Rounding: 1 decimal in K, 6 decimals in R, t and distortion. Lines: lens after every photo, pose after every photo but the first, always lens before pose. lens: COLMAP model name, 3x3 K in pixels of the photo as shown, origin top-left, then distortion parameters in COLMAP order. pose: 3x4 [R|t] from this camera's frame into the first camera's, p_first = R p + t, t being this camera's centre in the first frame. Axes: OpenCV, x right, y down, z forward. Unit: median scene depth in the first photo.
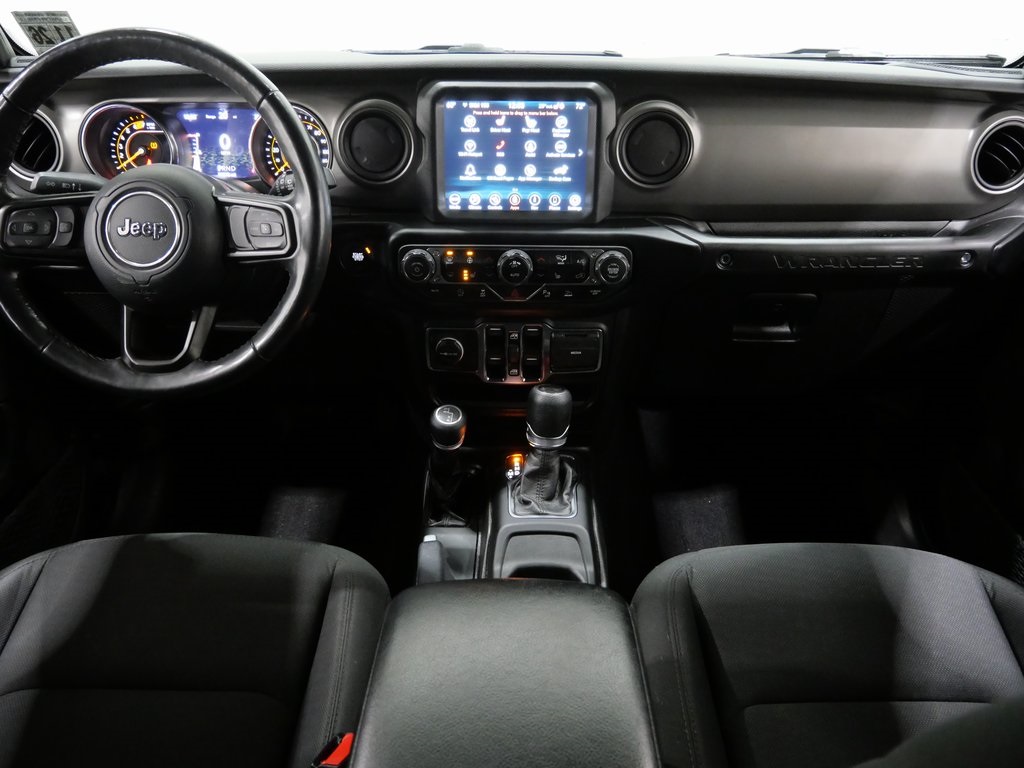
lens RADIAL K [[738.3, 0, 514.2], [0, 738.3, 384.4], [0, 0, 1]] dist [-0.036139, 0.014089]
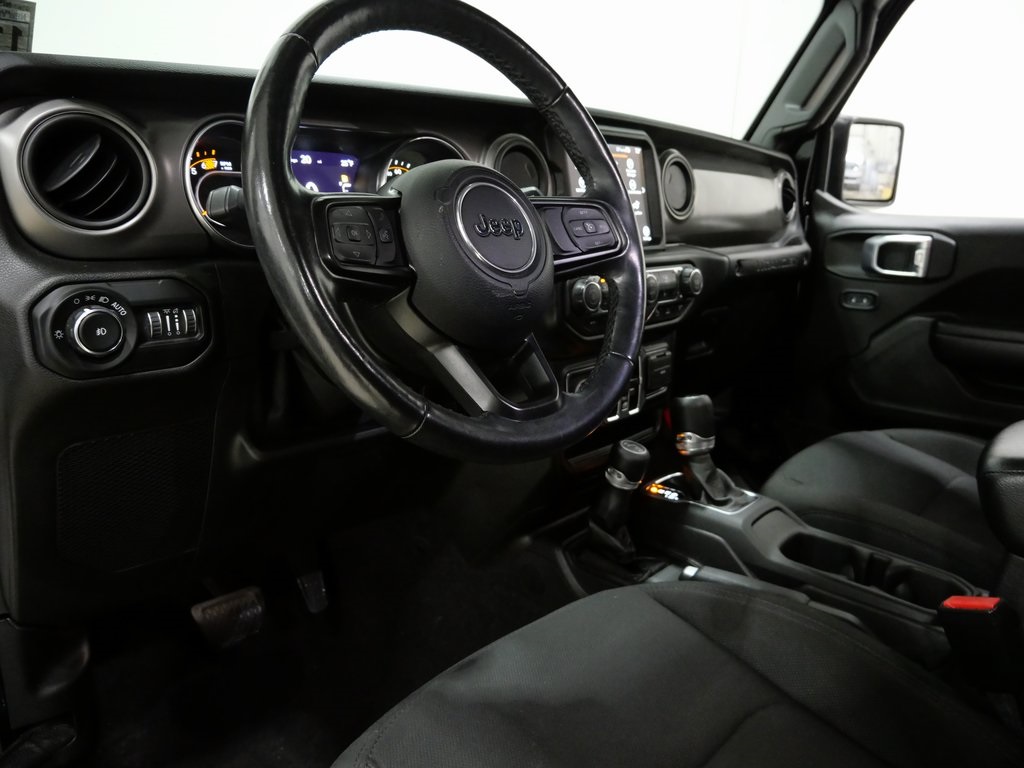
lens RADIAL K [[738.3, 0, 516.1], [0, 738.3, 386.0], [0, 0, 1]] dist [-0.036139, 0.014089]
pose [[0.673665, -0.177361, 0.717439, -0.881140], [0.374020, 0.919095, -0.123986, 0.030790], [-0.637404, 0.351861, 0.685499, 0.432449]]
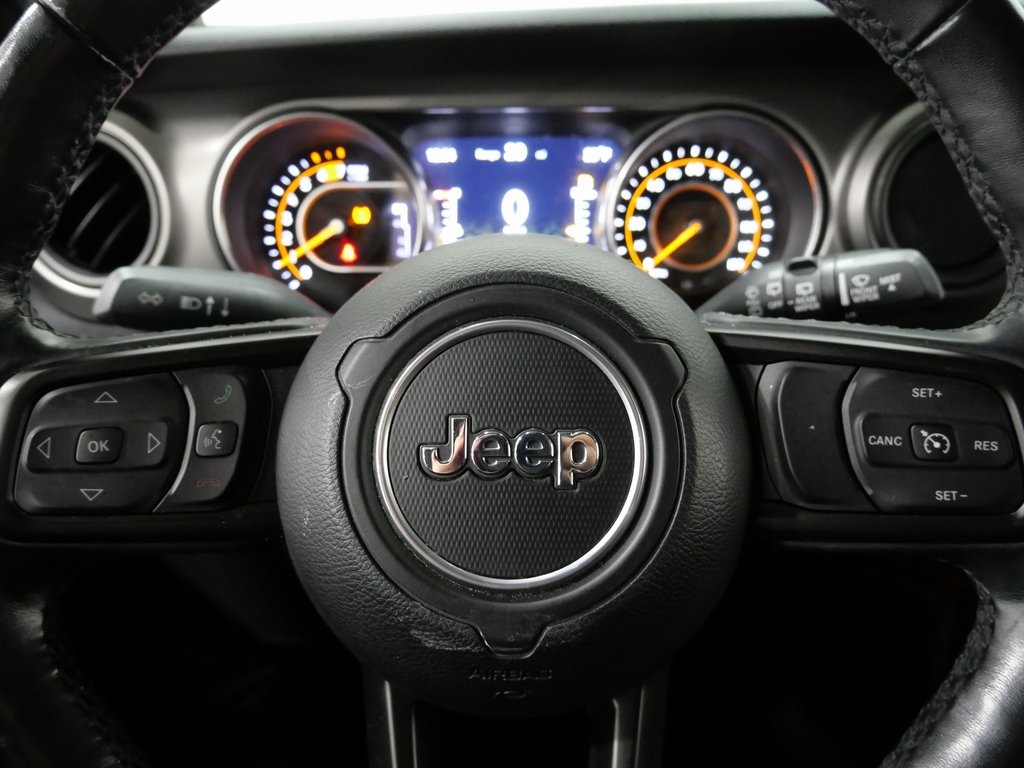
lens RADIAL K [[738.3, 0, 511.8], [0, 738.3, 392.1], [0, 0, 1]] dist [-0.036139, 0.014089]
pose [[0.999894, -0.014212, -0.003032, -0.418533], [0.013633, 0.989640, -0.142921, -0.161284], [0.005031, 0.142864, 0.989729, 0.594099]]
